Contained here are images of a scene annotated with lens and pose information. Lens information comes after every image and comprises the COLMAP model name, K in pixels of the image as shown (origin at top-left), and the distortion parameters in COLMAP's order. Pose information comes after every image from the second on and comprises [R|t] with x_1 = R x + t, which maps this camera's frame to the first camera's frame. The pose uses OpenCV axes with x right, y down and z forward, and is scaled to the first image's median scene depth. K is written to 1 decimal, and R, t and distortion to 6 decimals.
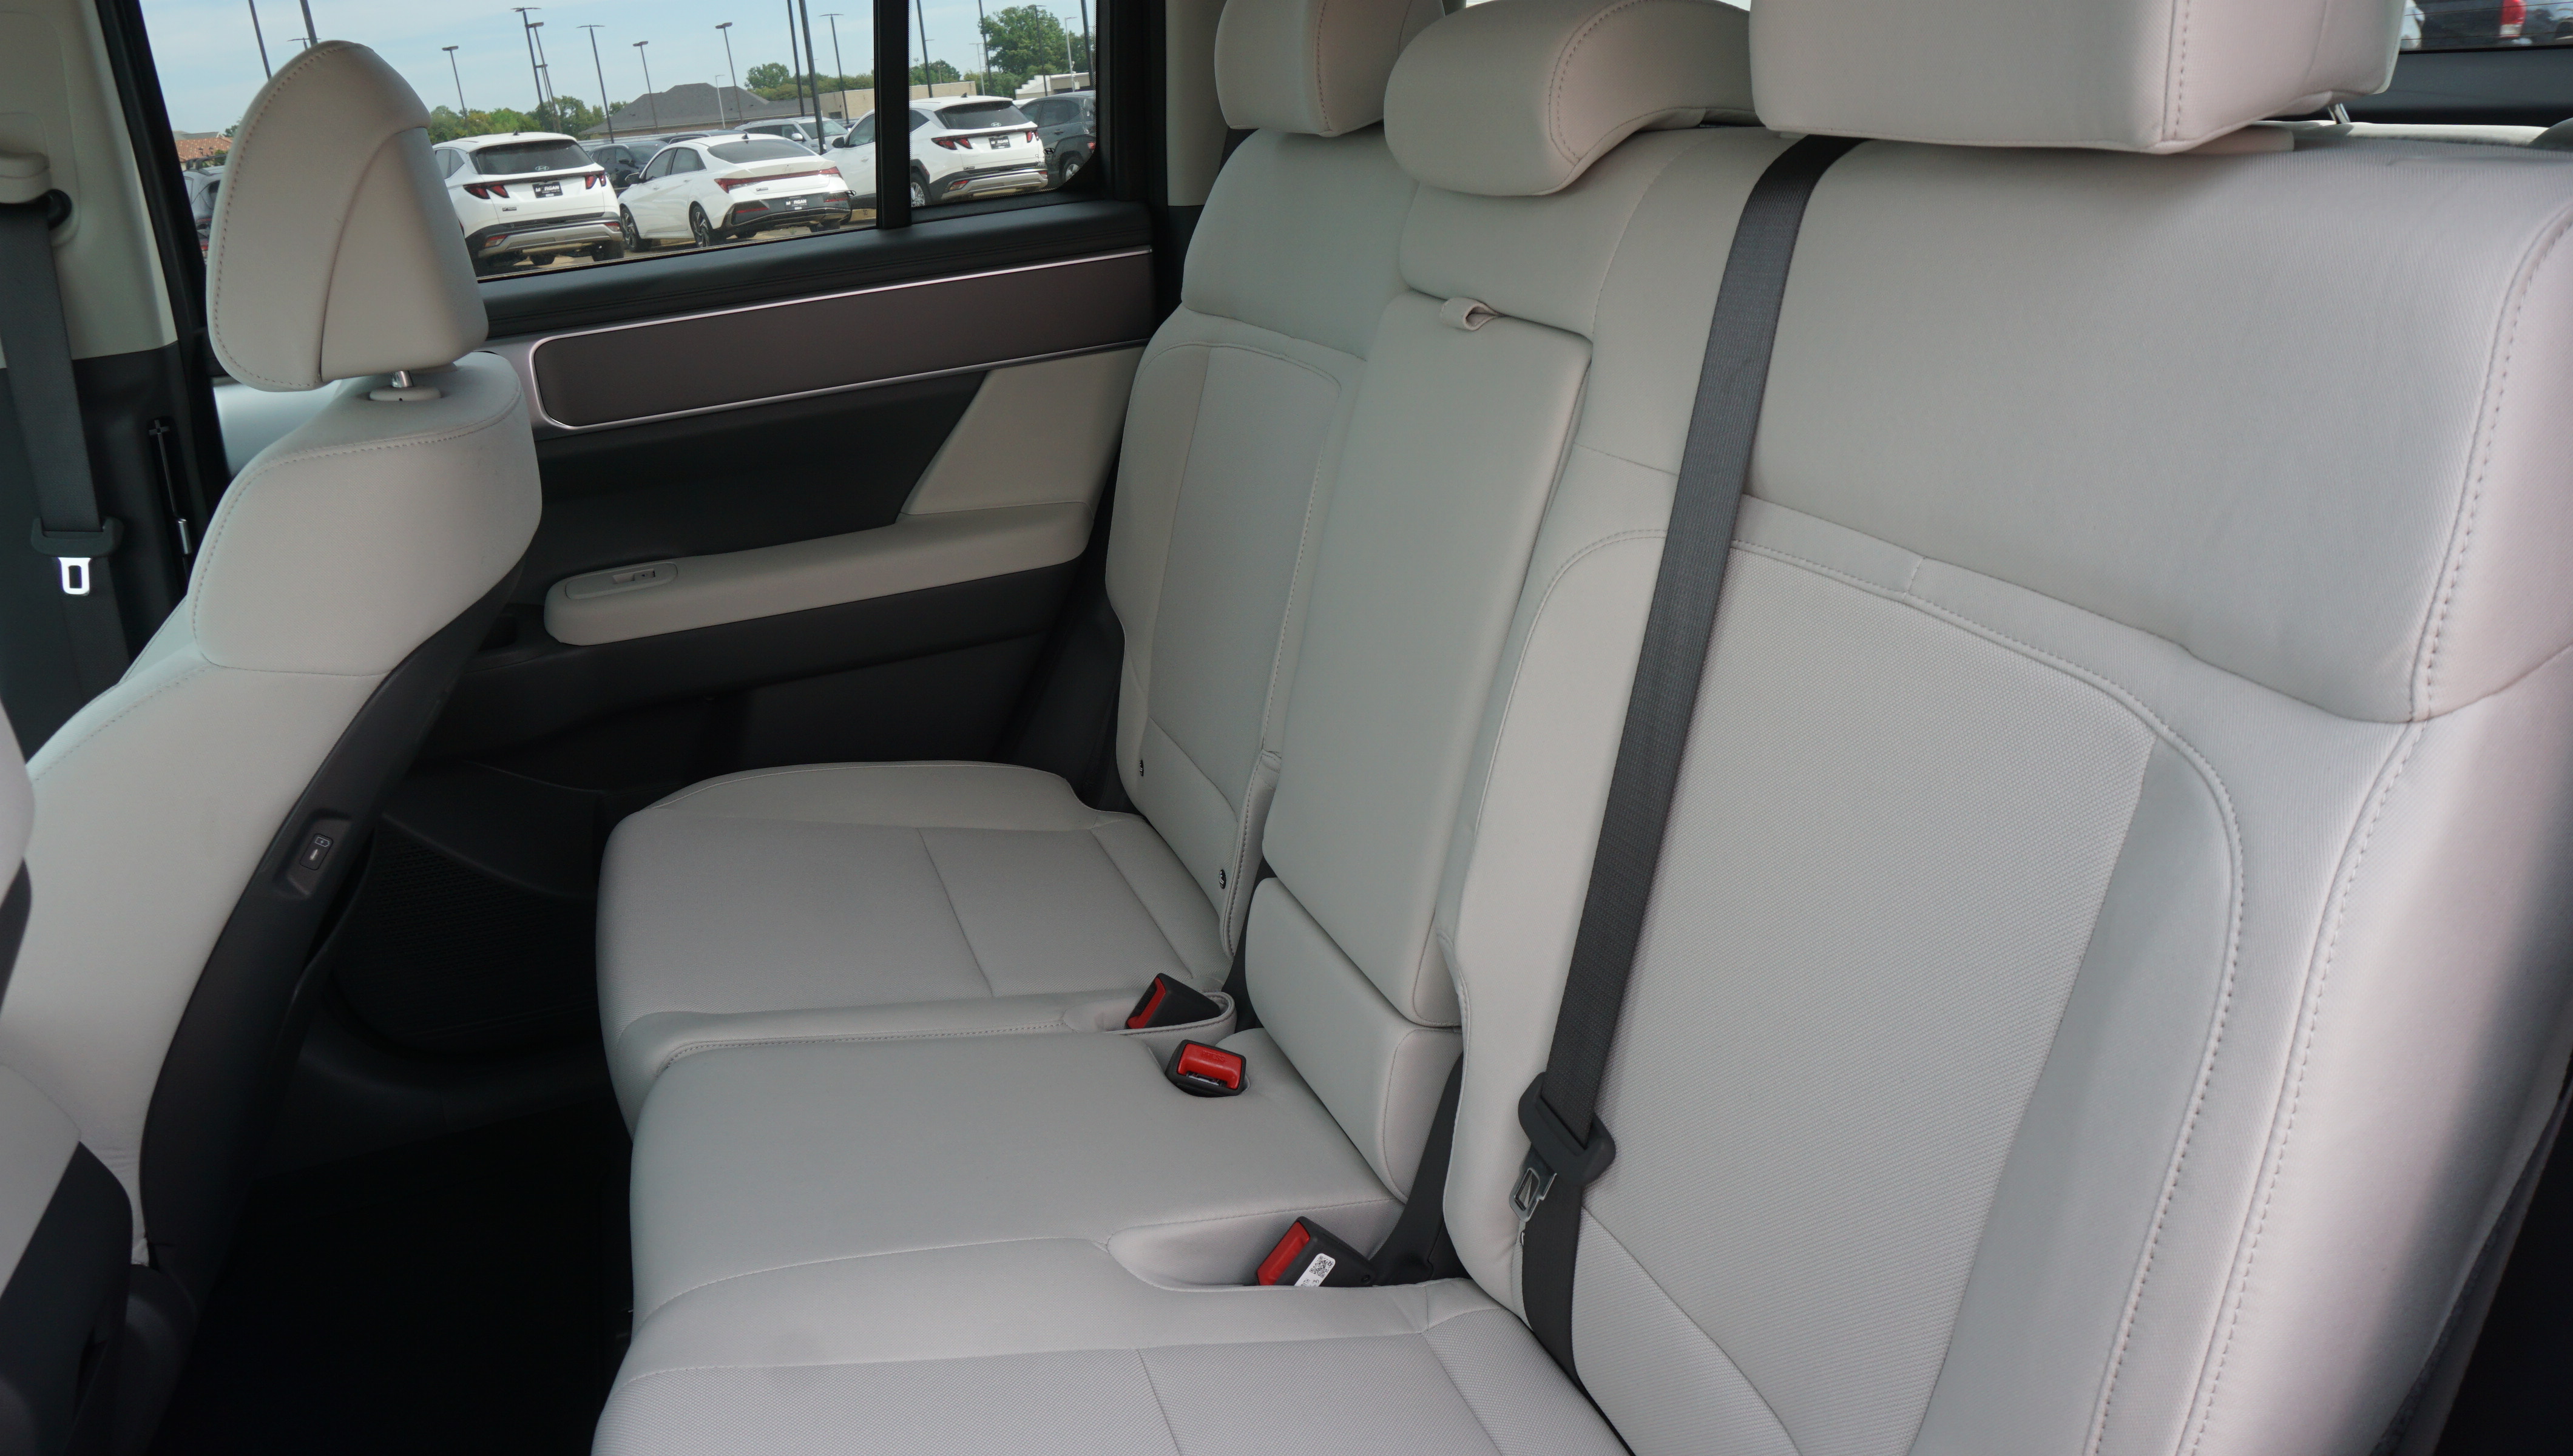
lens RADIAL K [[1741.9, 0, 1299.2], [0, 1741.9, 732.2], [0, 0, 1]] dist [-0.037119, 0.027194]
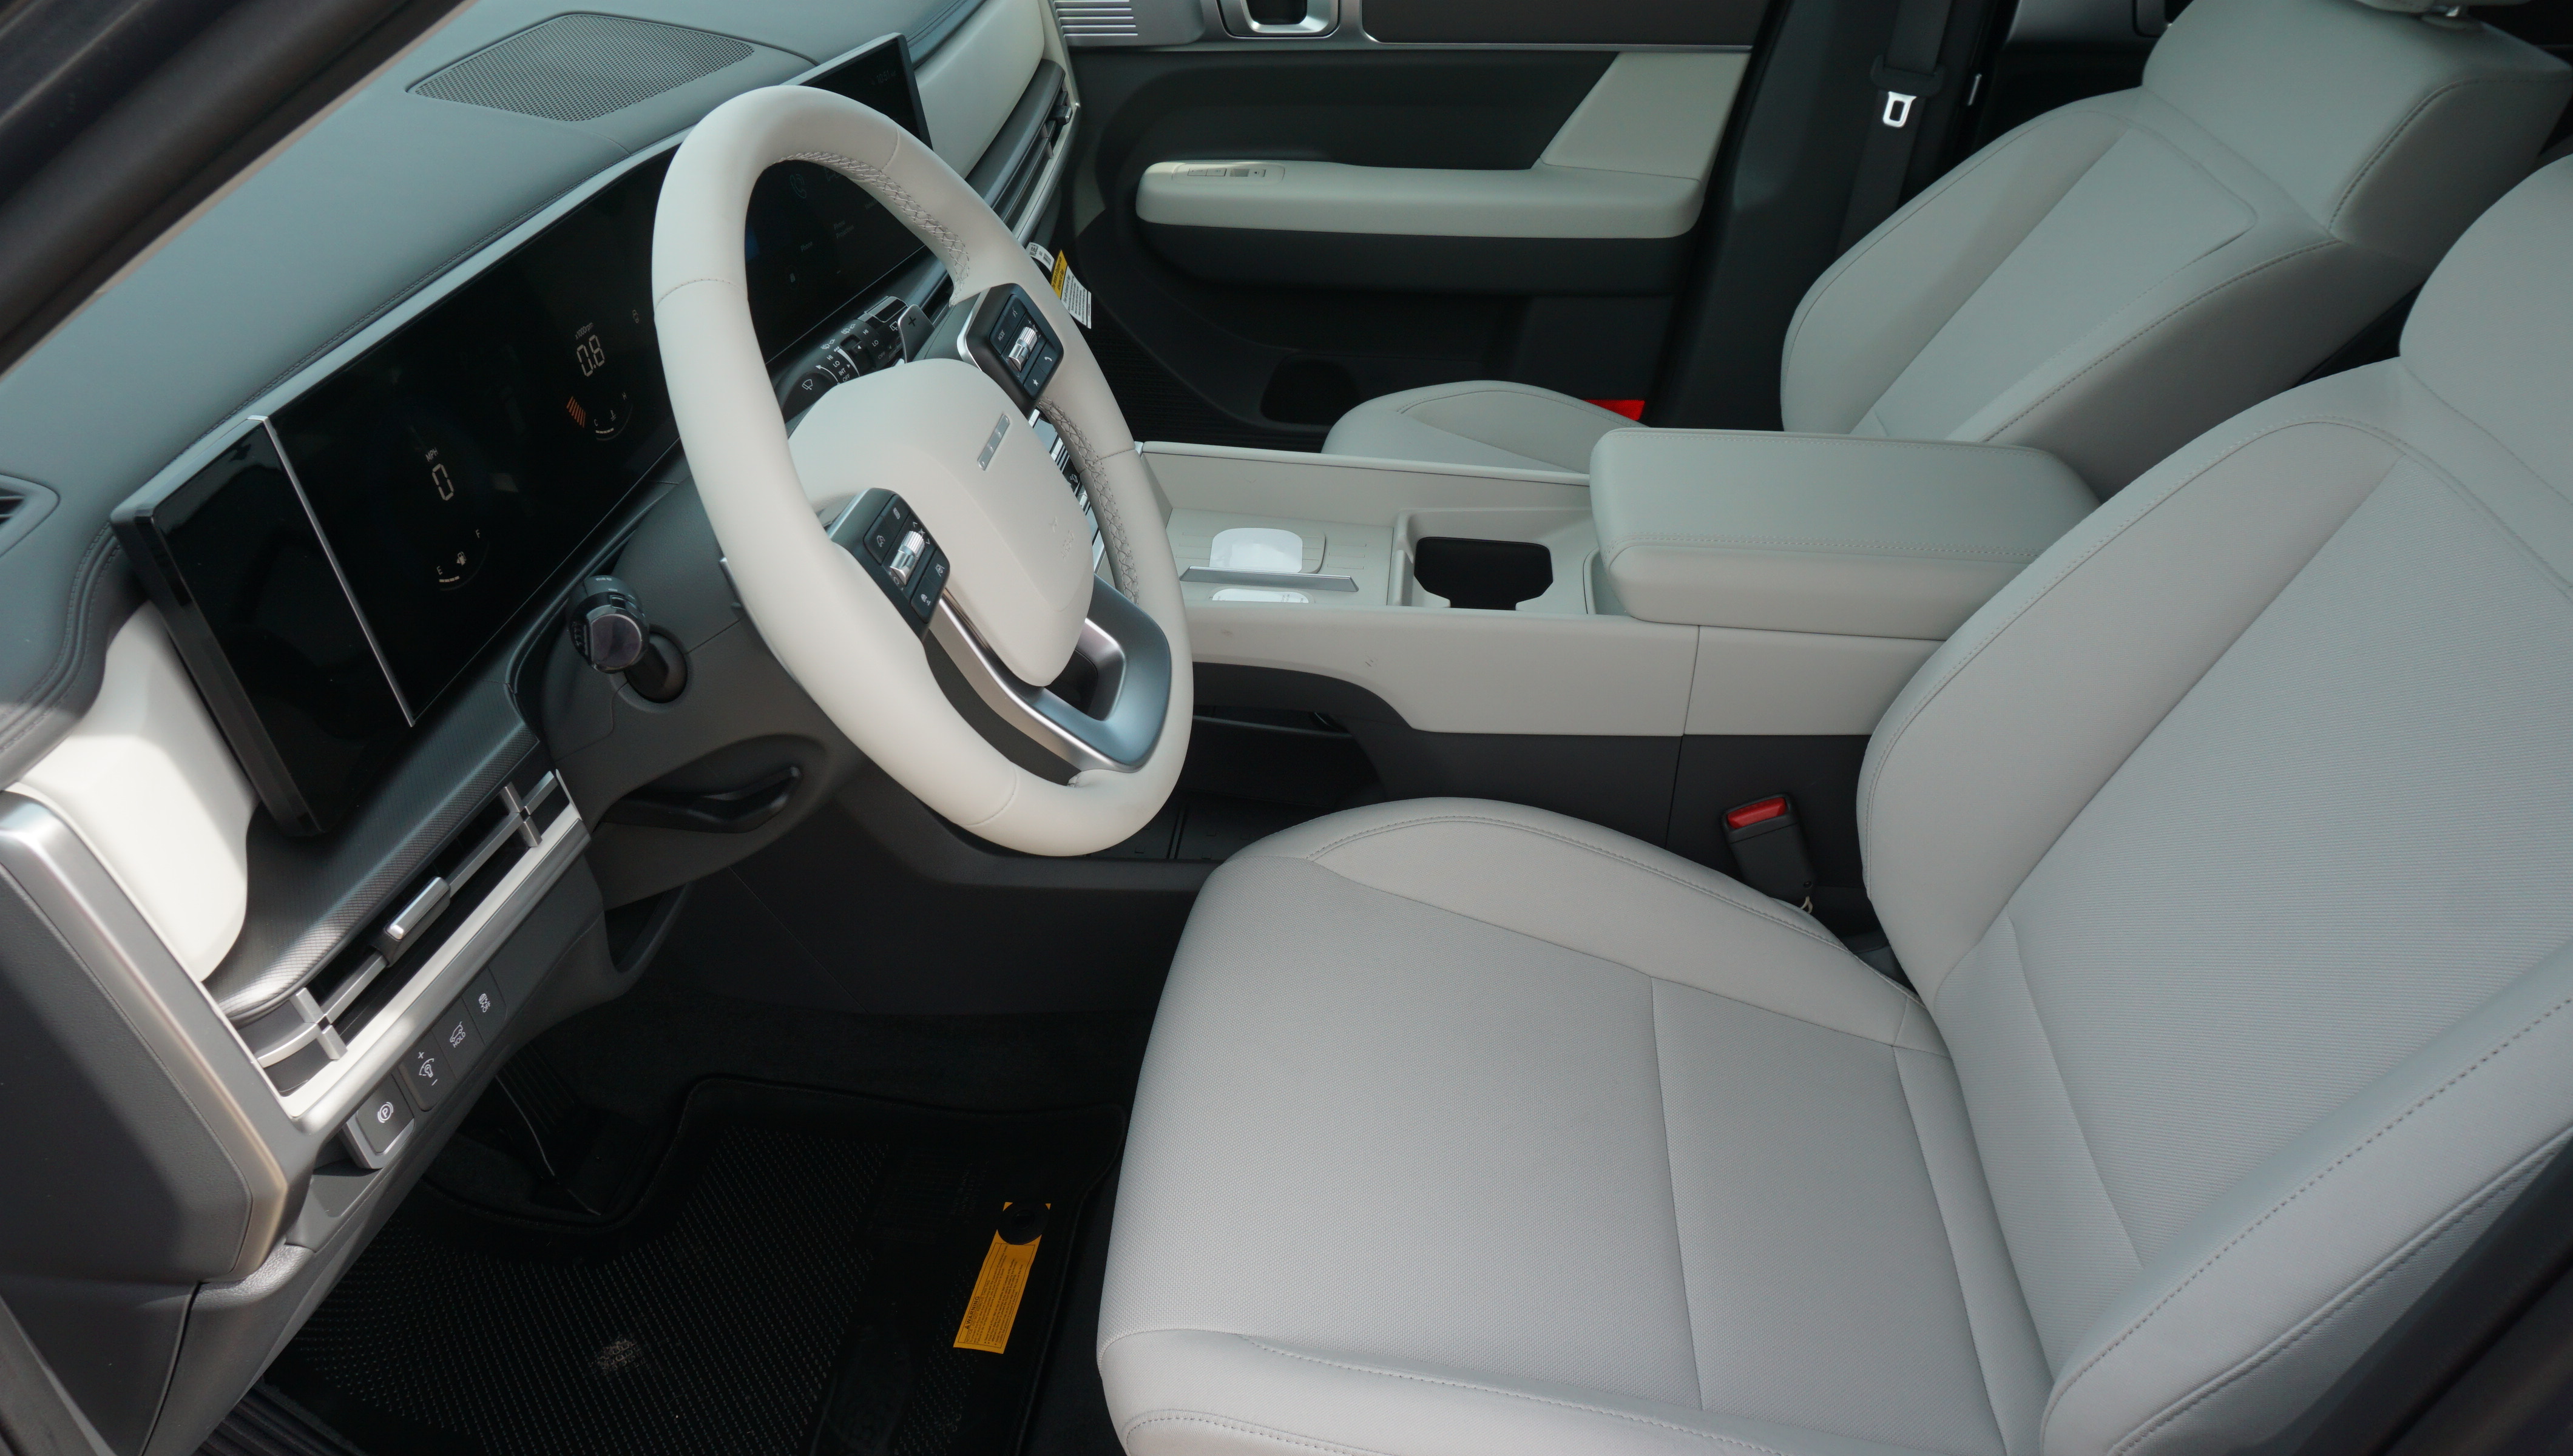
lens RADIAL K [[1741.9, 0, 1286.2], [0, 1741.9, 737.5], [0, 0, 1]] dist [-0.037119, 0.027194]
pose [[0.902634, 0.299500, -0.309115, -0.543688], [-0.220160, 0.938401, 0.266332, 0.085924], [0.369841, -0.172346, 0.912970, -0.312618]]
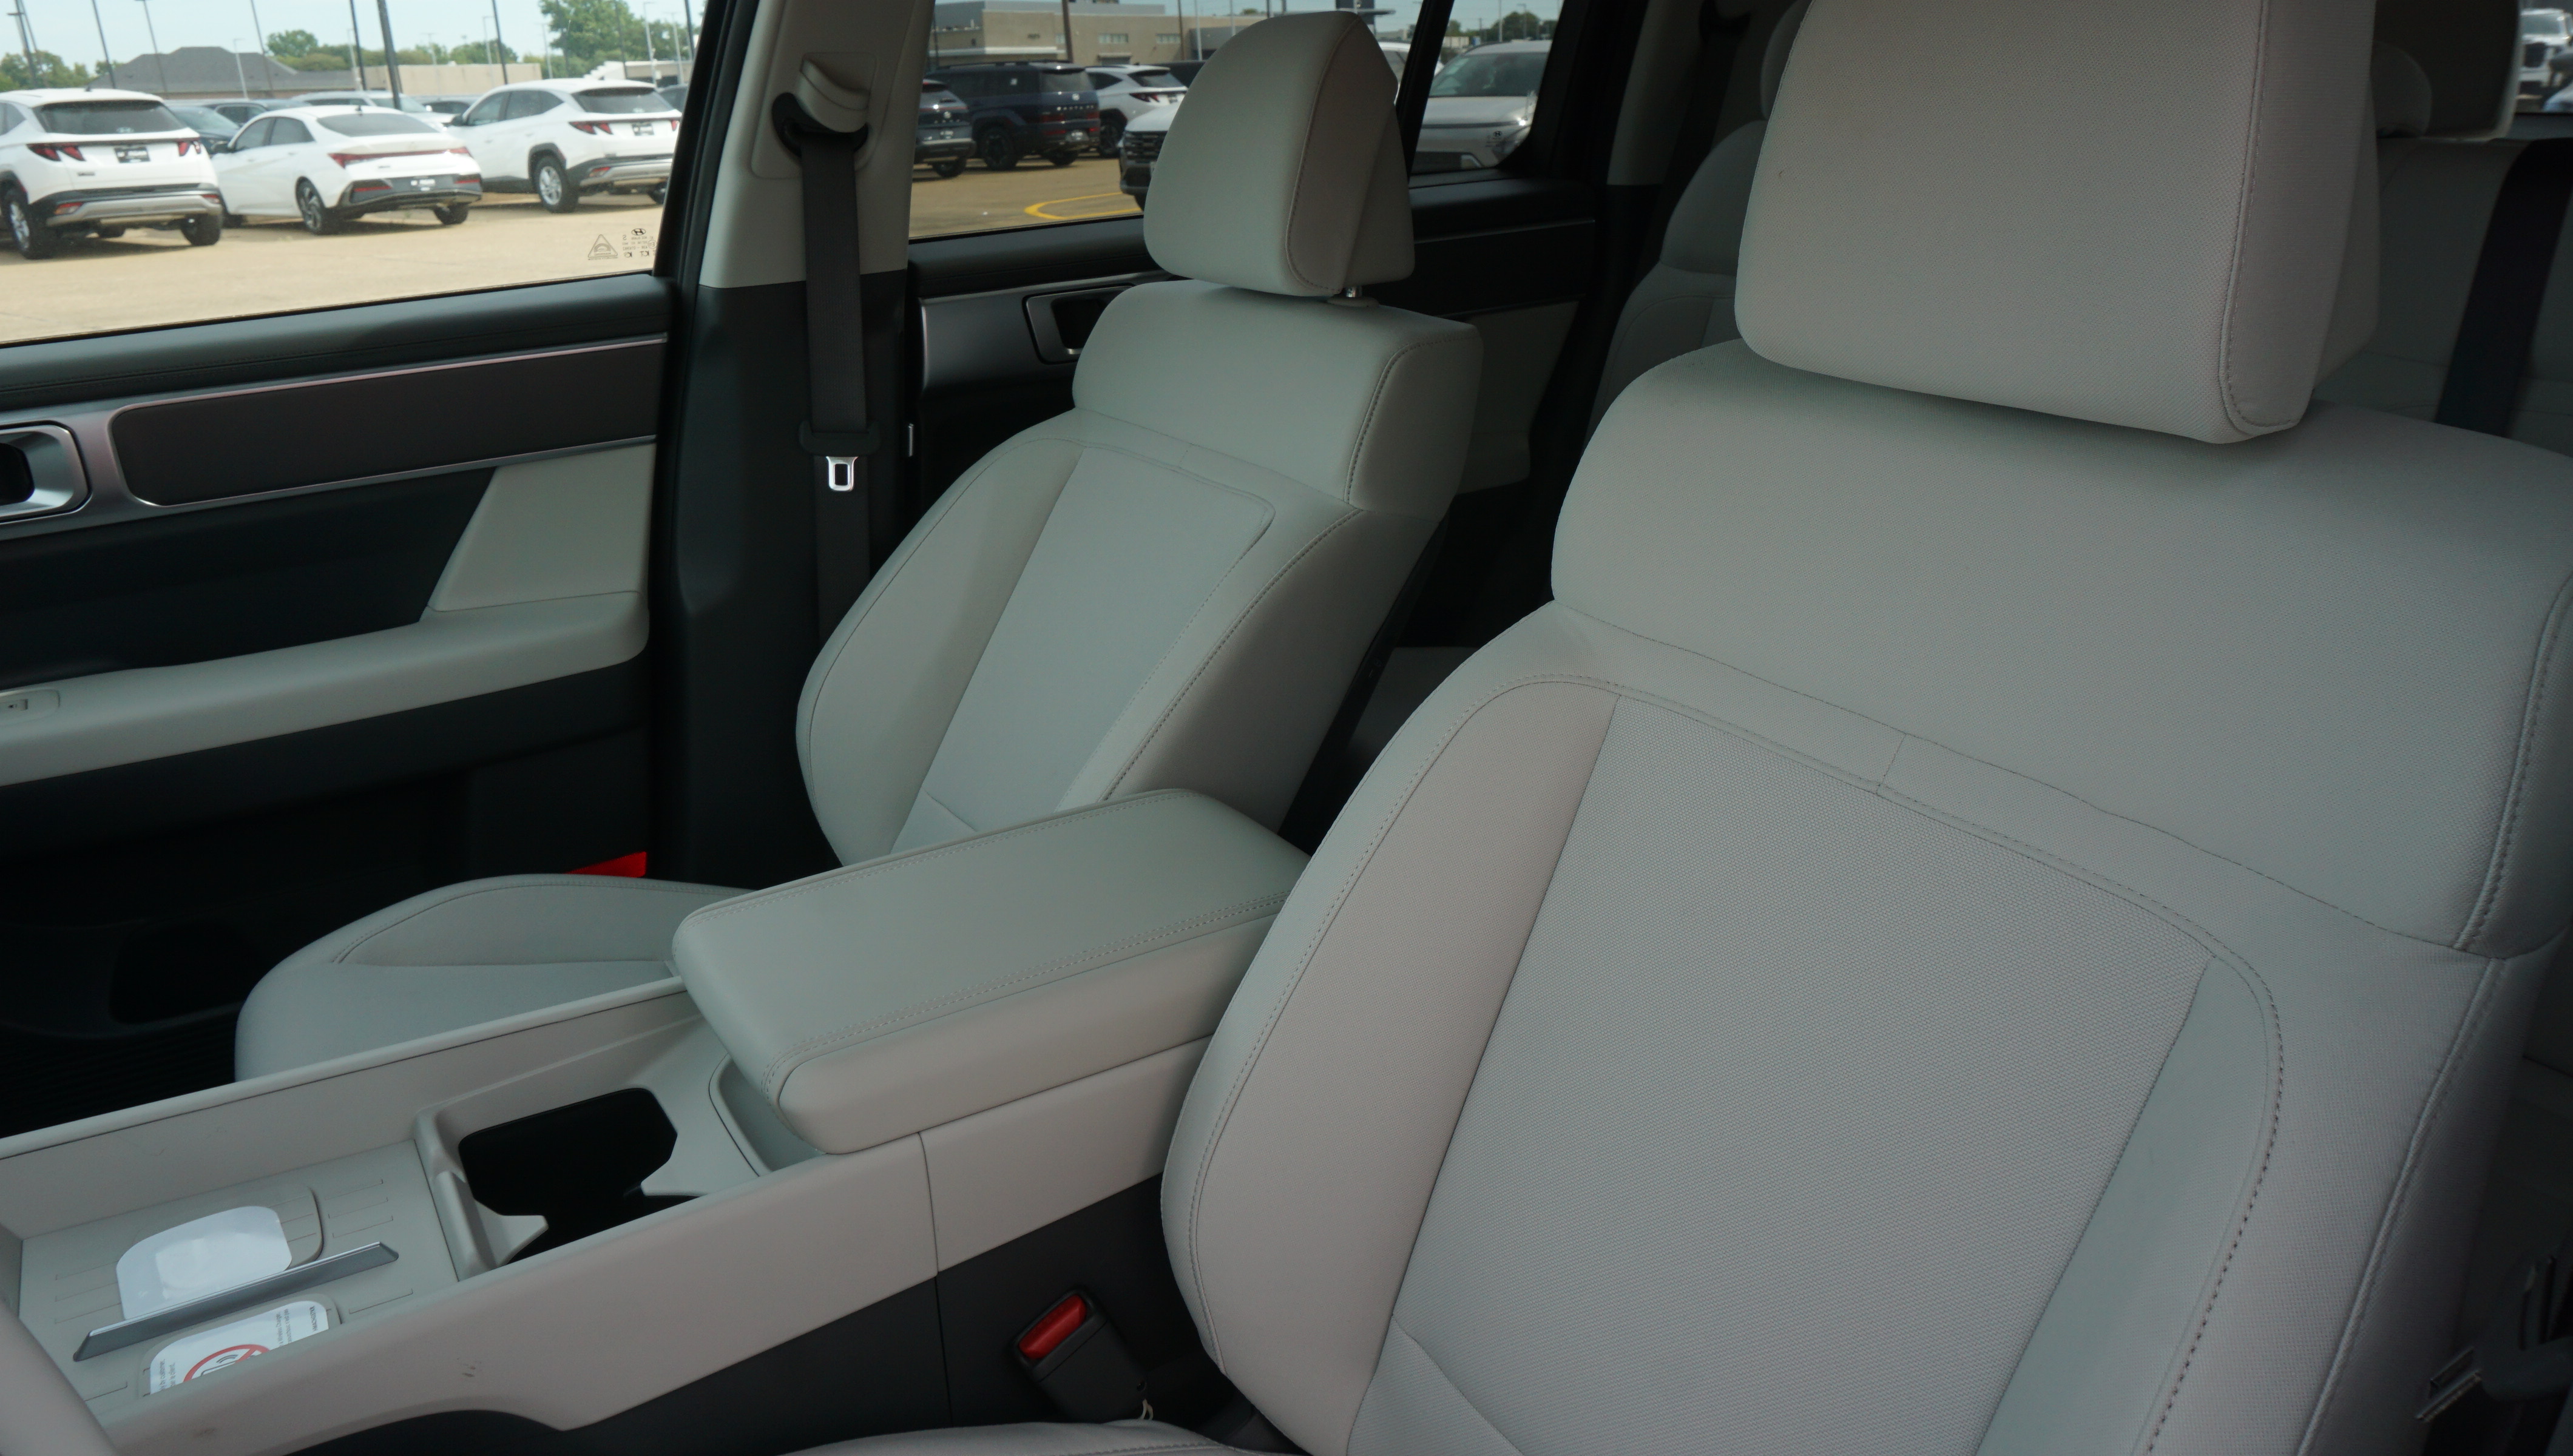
lens RADIAL K [[1741.9, 0, 1302.4], [0, 1741.9, 727.6], [0, 0, 1]] dist [-0.037119, 0.027194]
pose [[0.969916, -0.028568, 0.241756, -0.641955], [0.030884, 0.999506, -0.005793, 0.078437], [-0.241471, 0.013085, 0.970320, -0.125975]]
